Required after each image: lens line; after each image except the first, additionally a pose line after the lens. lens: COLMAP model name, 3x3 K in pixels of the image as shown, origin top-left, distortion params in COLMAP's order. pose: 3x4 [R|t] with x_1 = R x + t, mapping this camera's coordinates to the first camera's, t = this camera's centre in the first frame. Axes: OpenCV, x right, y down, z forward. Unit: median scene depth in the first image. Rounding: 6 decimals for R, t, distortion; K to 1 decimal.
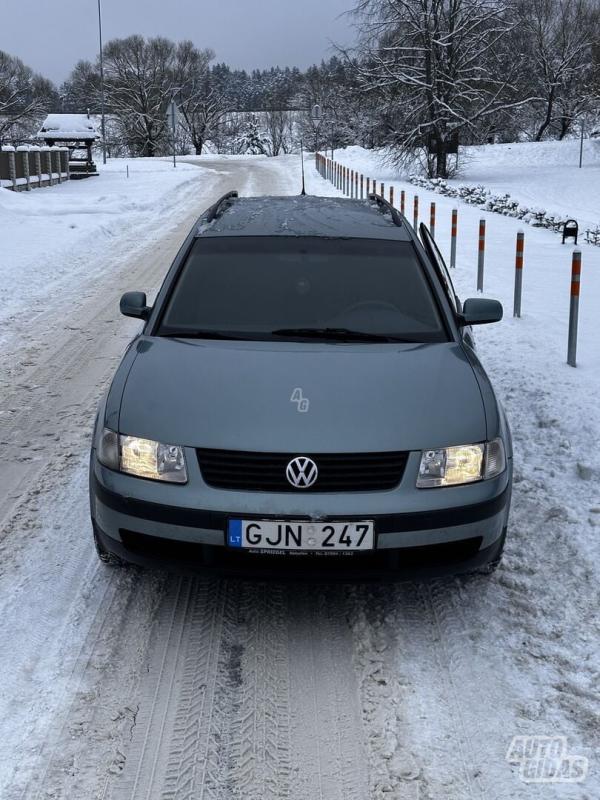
lens RADIAL K [[1116.1, 0, 300.0], [0, 1116.1, 400.0], [0, 0, 1]] dist [0.194723, -0.410212]
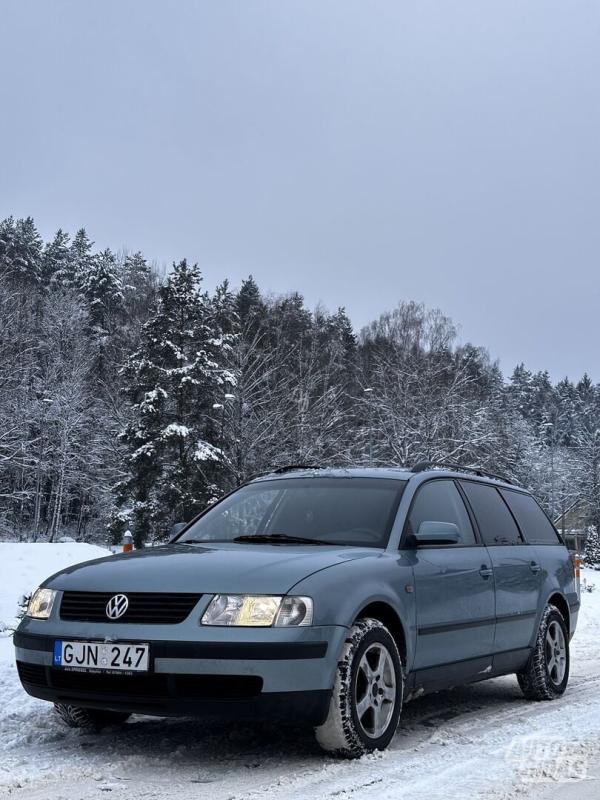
lens RADIAL K [[1116.1, 0, 300.0], [0, 1116.1, 400.0], [0, 0, 1]] dist [0.194723, -0.410212]
pose [[0.867766, -0.076867, -0.490992, 0.769325], [-0.110356, 0.933496, -0.341184, 0.243759], [0.484565, 0.350252, 0.801574, 0.035965]]
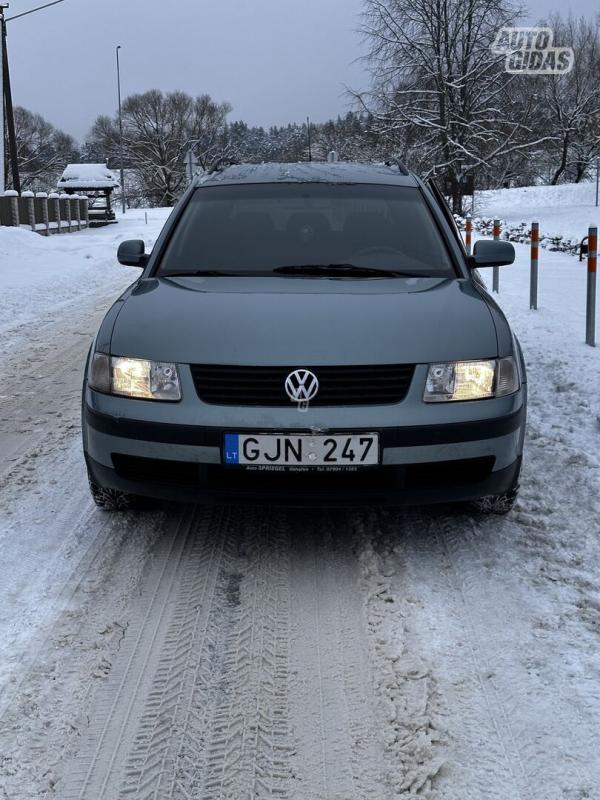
lens RADIAL K [[1116.1, 0, 300.0], [0, 1116.1, 400.0], [0, 0, 1]] dist [0.194723, -0.410212]
pose [[0.999731, -0.014340, -0.018229, 0.016808], [0.013494, 0.998862, -0.045737, 0.116675], [0.018864, 0.045479, 0.998787, 0.055699]]
